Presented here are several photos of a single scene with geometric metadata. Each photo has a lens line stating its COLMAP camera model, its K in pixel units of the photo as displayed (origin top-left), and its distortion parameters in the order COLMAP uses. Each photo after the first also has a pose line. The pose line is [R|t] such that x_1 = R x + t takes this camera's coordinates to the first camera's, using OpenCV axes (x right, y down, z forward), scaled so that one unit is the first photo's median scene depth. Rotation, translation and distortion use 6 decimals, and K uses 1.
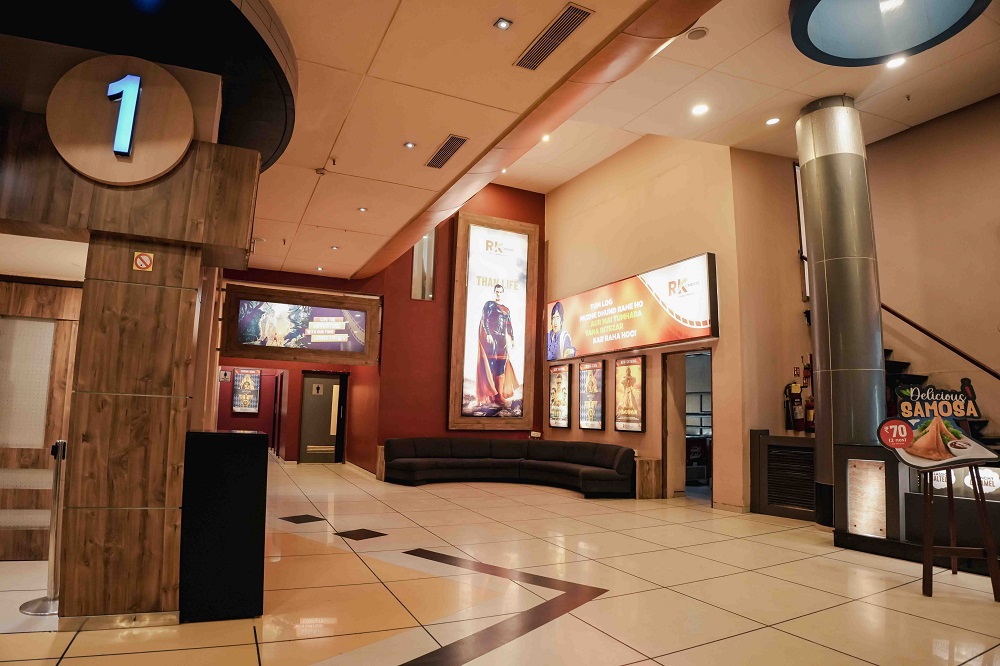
lens RADIAL K [[571.0, 0, 497.9], [0, 571.0, 334.6], [0, 0, 1]] dist [-0.157177, 0.042470]
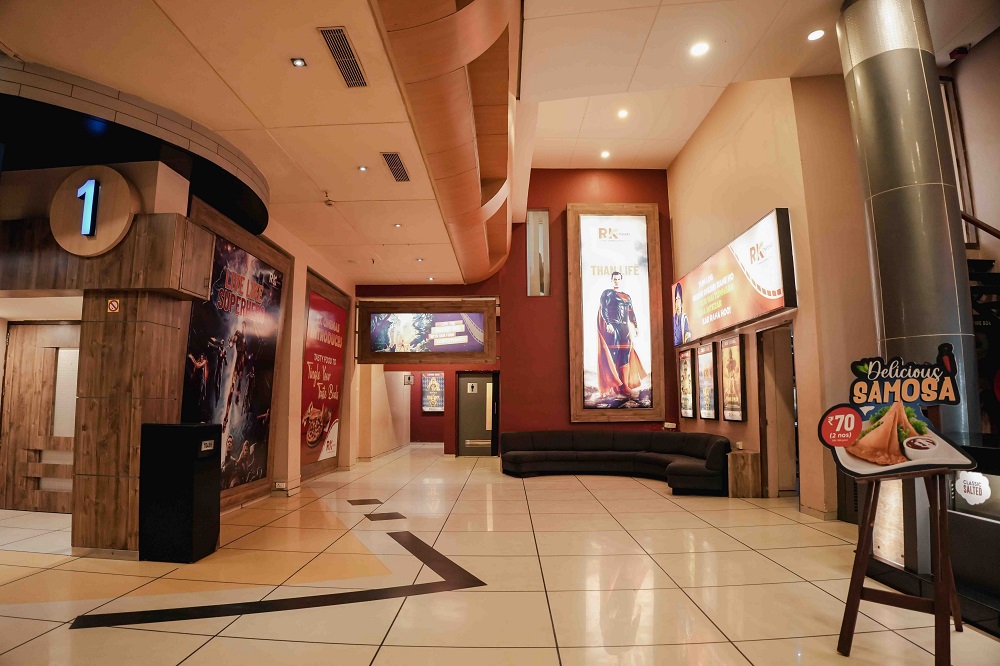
lens RADIAL K [[571.0, 0, 497.9], [0, 571.0, 334.6], [0, 0, 1]] dist [-0.157177, 0.042470]
pose [[0.893470, -0.078537, -0.442202, 0.301065], [0.083099, 0.996500, -0.009081, 0.013435], [0.441368, -0.028633, 0.896869, 0.059102]]
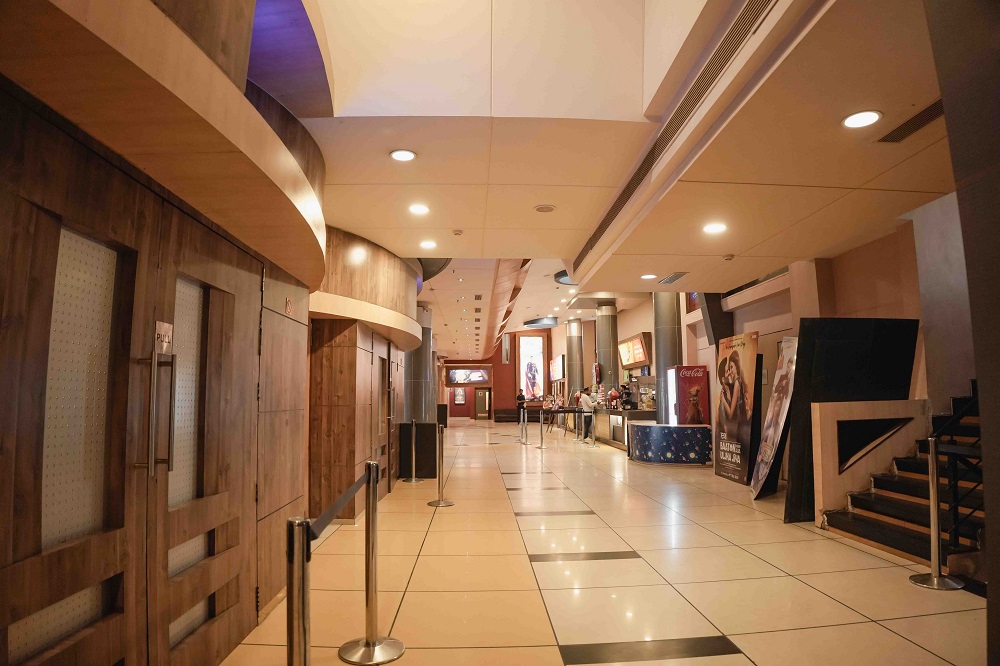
lens RADIAL K [[571.0, 0, 497.9], [0, 571.0, 334.6], [0, 0, 1]] dist [-0.157177, 0.042470]
pose [[0.915692, -0.073735, -0.395060, 1.265204], [0.080692, 0.996739, 0.000999, -0.270824], [0.393698, -0.032793, 0.918655, -2.200195]]
